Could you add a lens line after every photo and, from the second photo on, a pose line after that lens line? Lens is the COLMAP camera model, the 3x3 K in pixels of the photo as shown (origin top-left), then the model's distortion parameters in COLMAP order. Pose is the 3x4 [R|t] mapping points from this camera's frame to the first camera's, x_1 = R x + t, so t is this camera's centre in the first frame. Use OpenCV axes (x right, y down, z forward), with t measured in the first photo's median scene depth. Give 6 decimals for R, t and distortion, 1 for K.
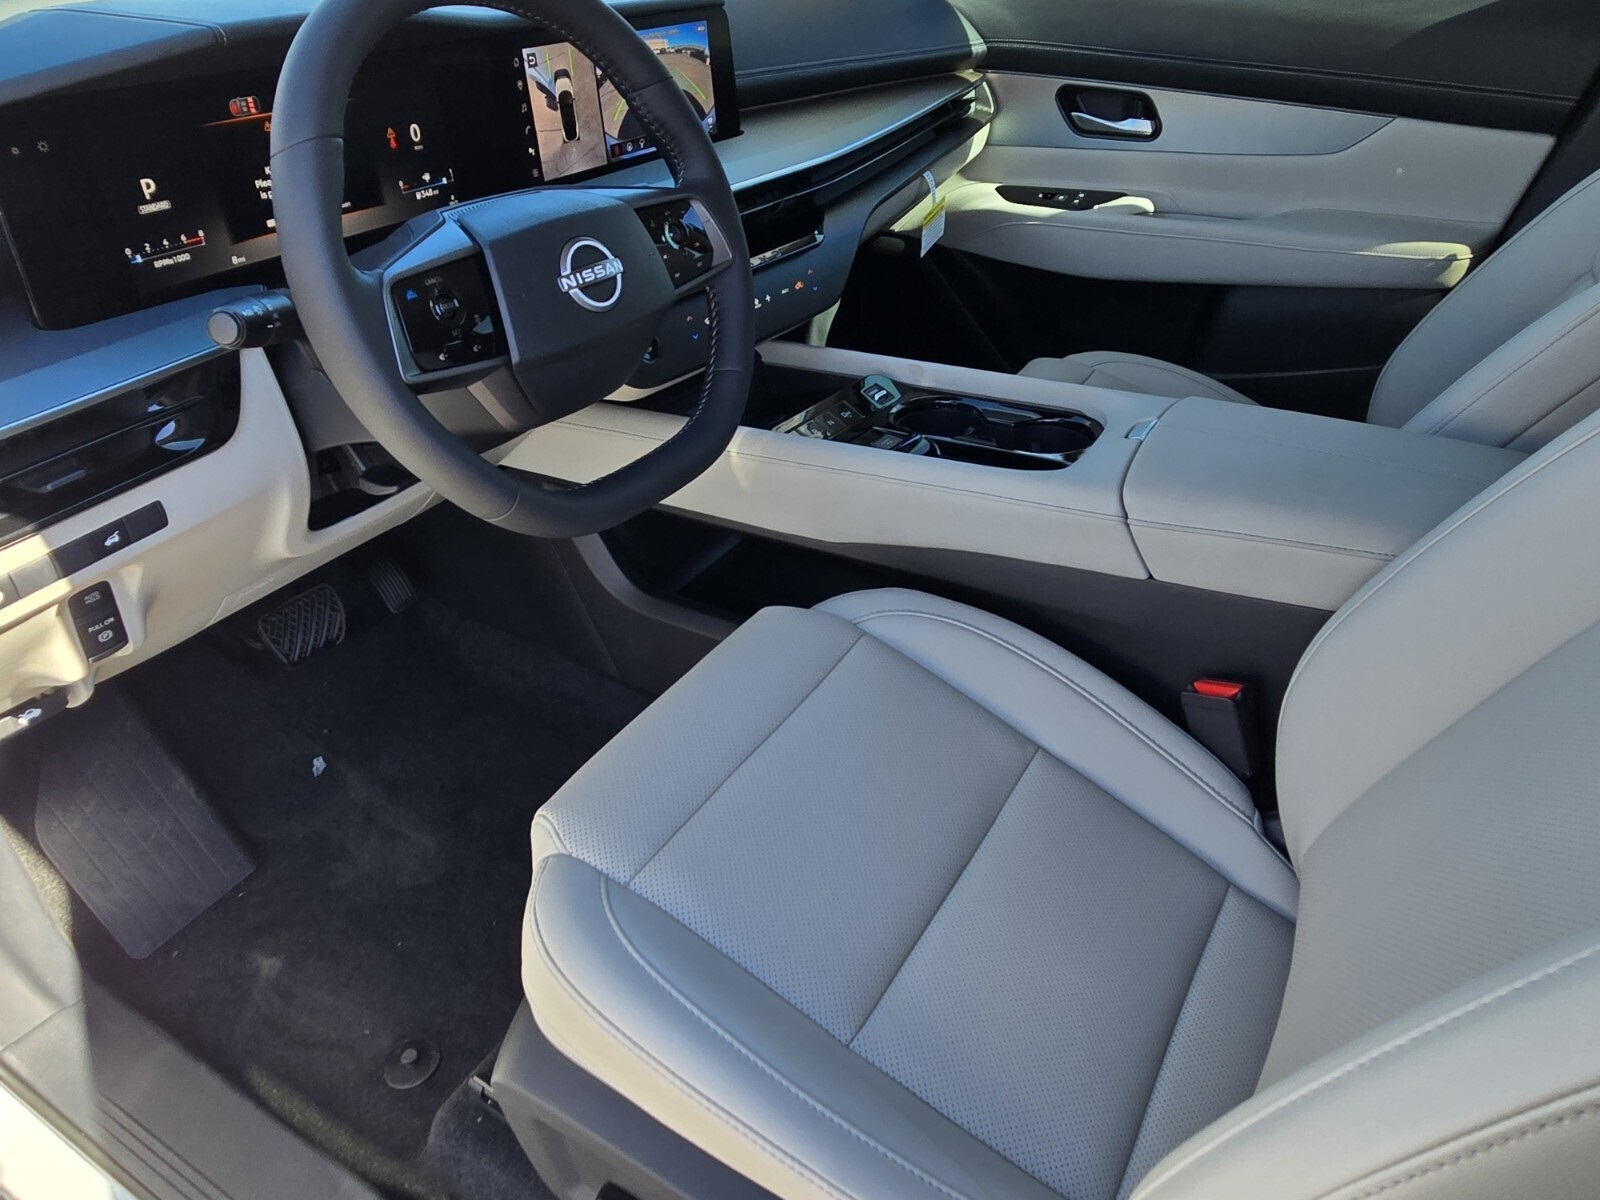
lens RADIAL K [[1114.3, 0, 786.3], [0, 1114.3, 604.6], [0, 0, 1]] dist [0.001646, -0.003135]
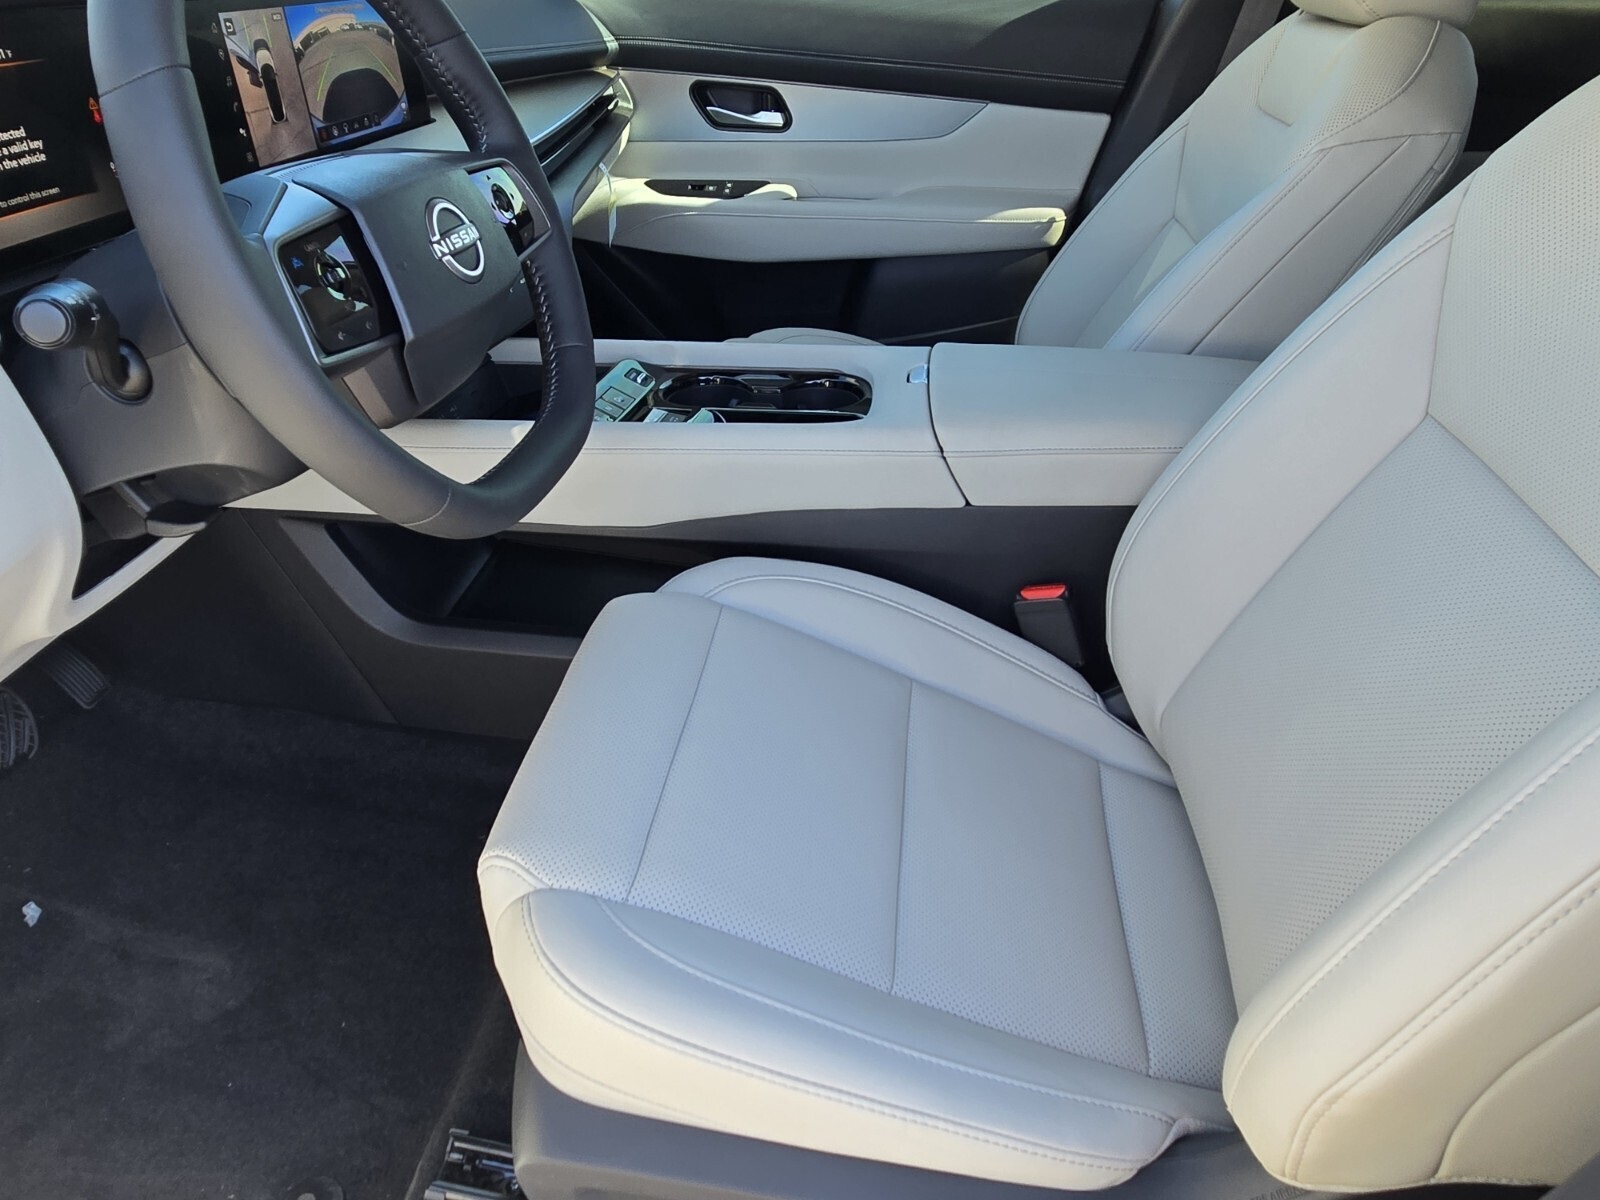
lens RADIAL K [[1087.7, 0, 778.1], [0, 1087.7, 594.3], [0, 0, 1]] dist [0.001769, -0.000719]
pose [[0.912700, -0.177588, 0.368023, -0.209740], [0.186519, 0.982384, 0.011477, 0.012814], [-0.363578, 0.058168, 0.929746, 0.078387]]
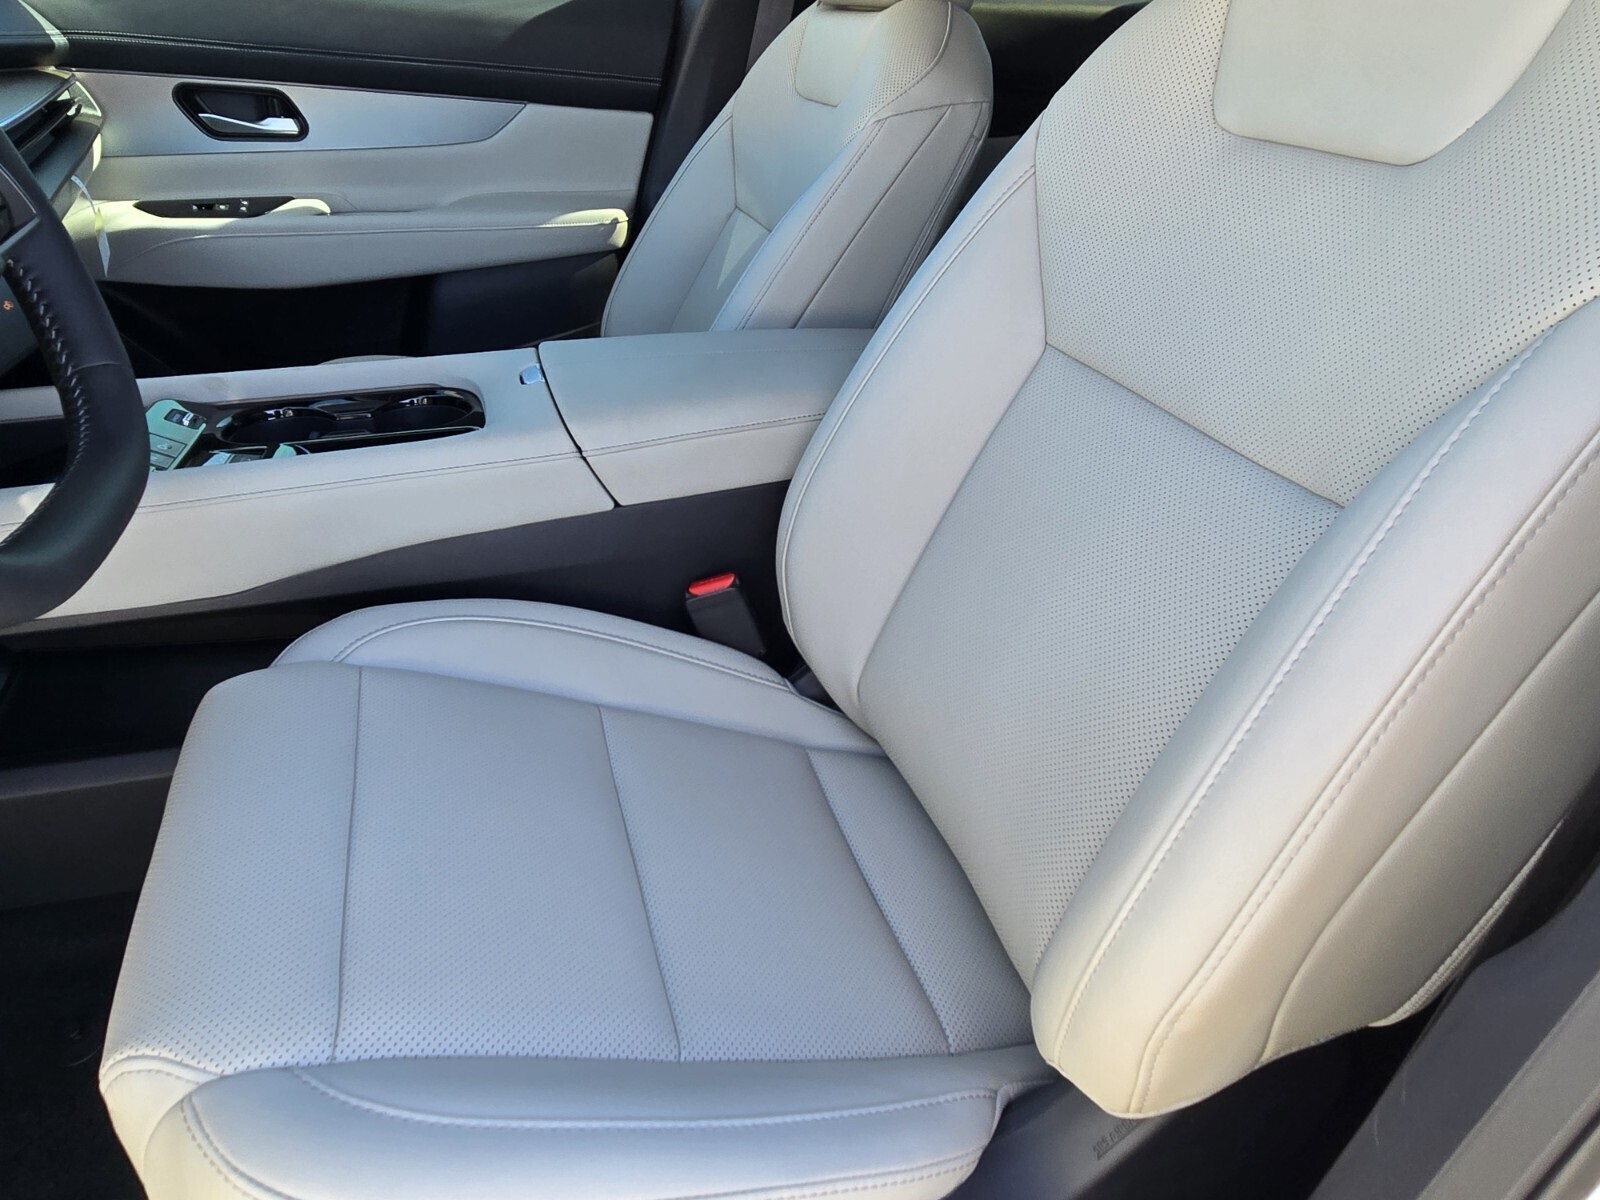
lens RADIAL K [[1087.7, 0, 778.1], [0, 1087.7, 594.3], [0, 0, 1]] dist [0.001769, -0.000719]
pose [[0.668202, -0.313974, 0.674482, -0.217403], [0.353837, 0.931606, 0.083123, 0.016538], [-0.654450, 0.183114, 0.733597, 0.182814]]
